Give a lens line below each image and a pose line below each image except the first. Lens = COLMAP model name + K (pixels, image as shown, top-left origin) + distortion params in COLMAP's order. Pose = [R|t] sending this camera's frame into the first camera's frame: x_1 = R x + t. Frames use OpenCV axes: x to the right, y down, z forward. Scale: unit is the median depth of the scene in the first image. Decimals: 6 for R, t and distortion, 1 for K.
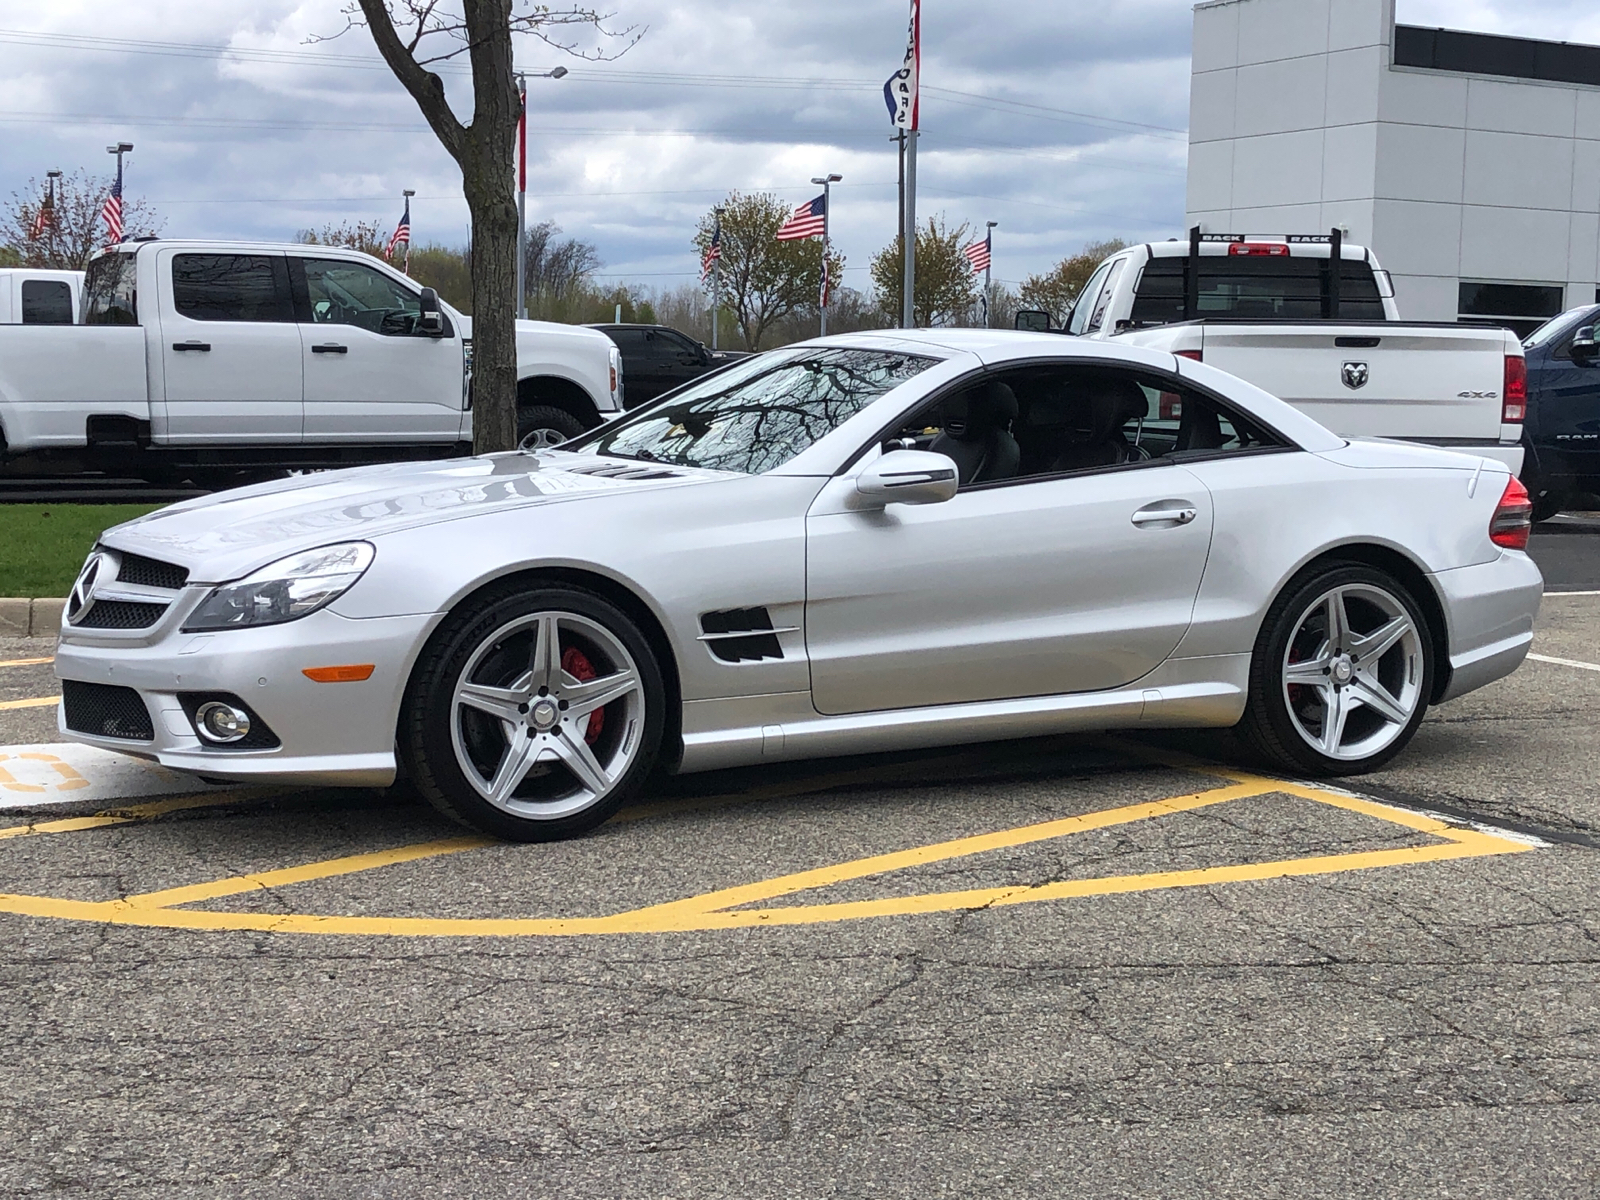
lens RADIAL K [[2557.6, 0, 798.8], [0, 2557.6, 503.9], [0, 0, 1]] dist [0.235602, -0.987168]
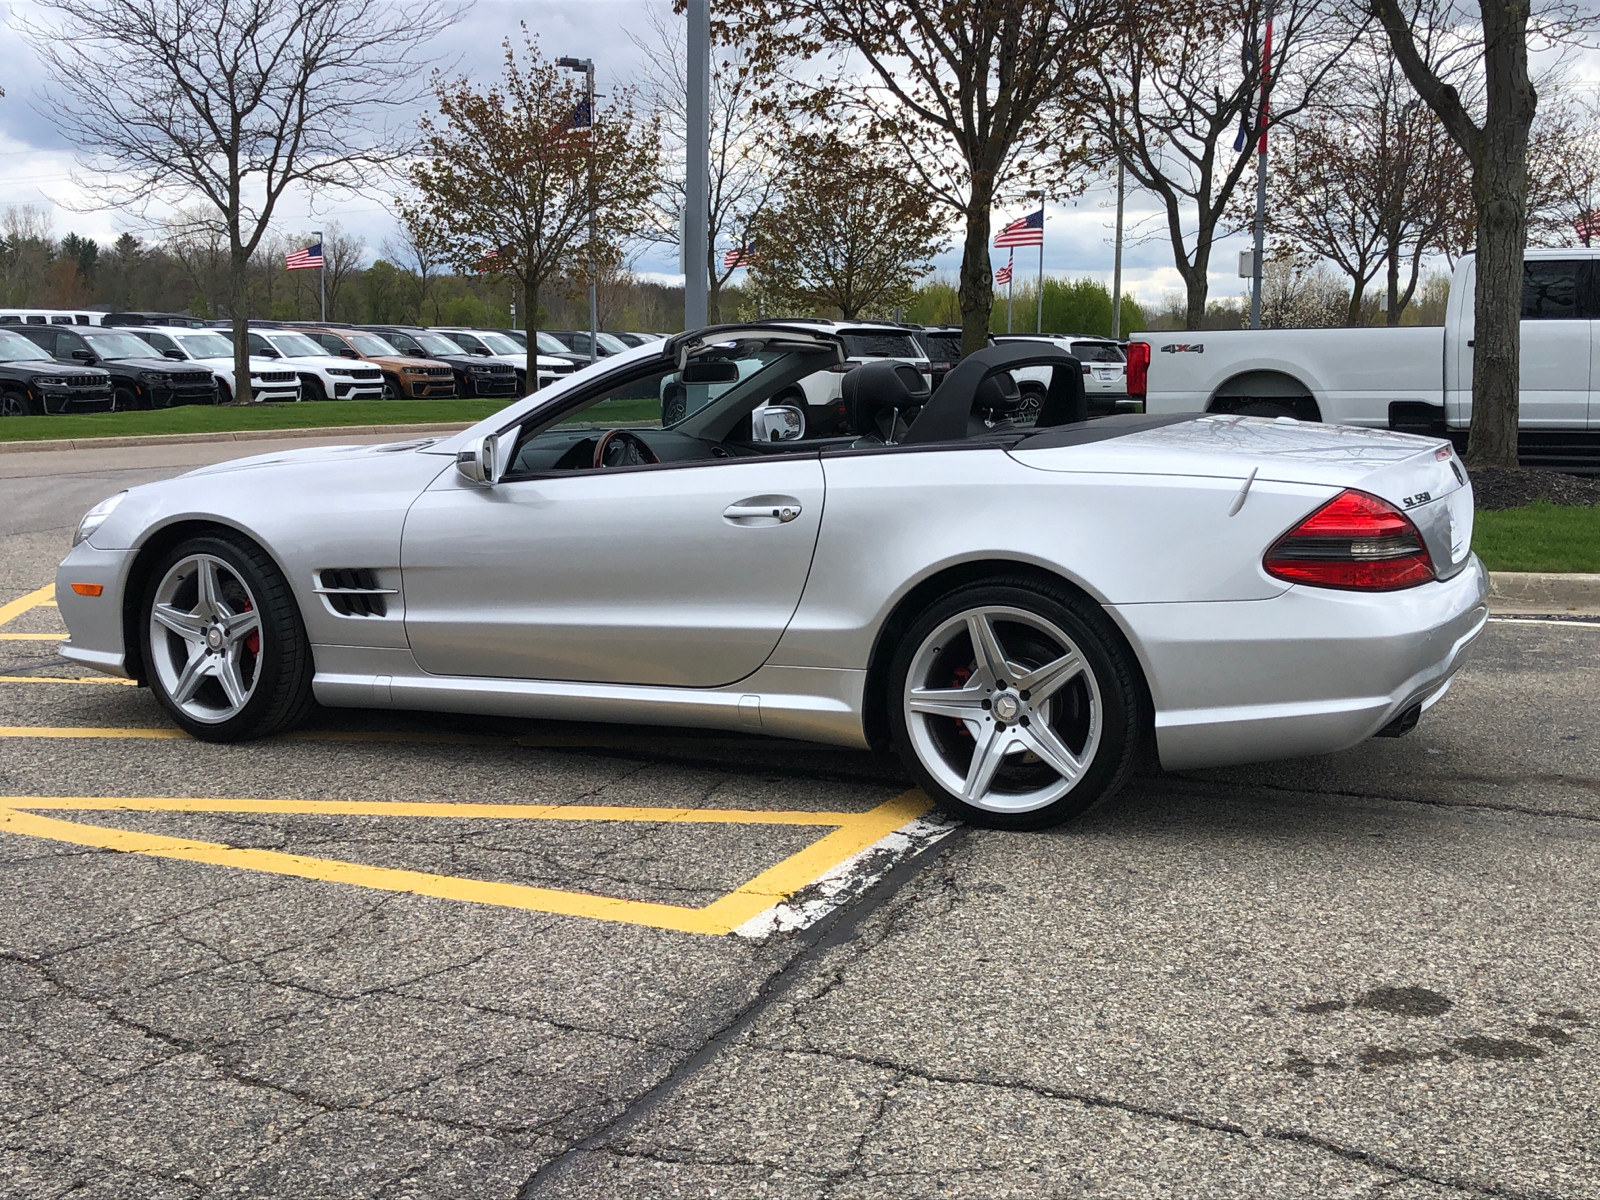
lens RADIAL K [[1911.1, 0, 799.3], [0, 1911.1, 540.3], [0, 0, 1]] dist [0.159579, -0.528276]
pose [[0.587639, 0.066652, -0.806373, 0.765601], [-0.036668, 0.997771, 0.055751, -0.025904], [0.808292, -0.003193, 0.588773, 0.648121]]
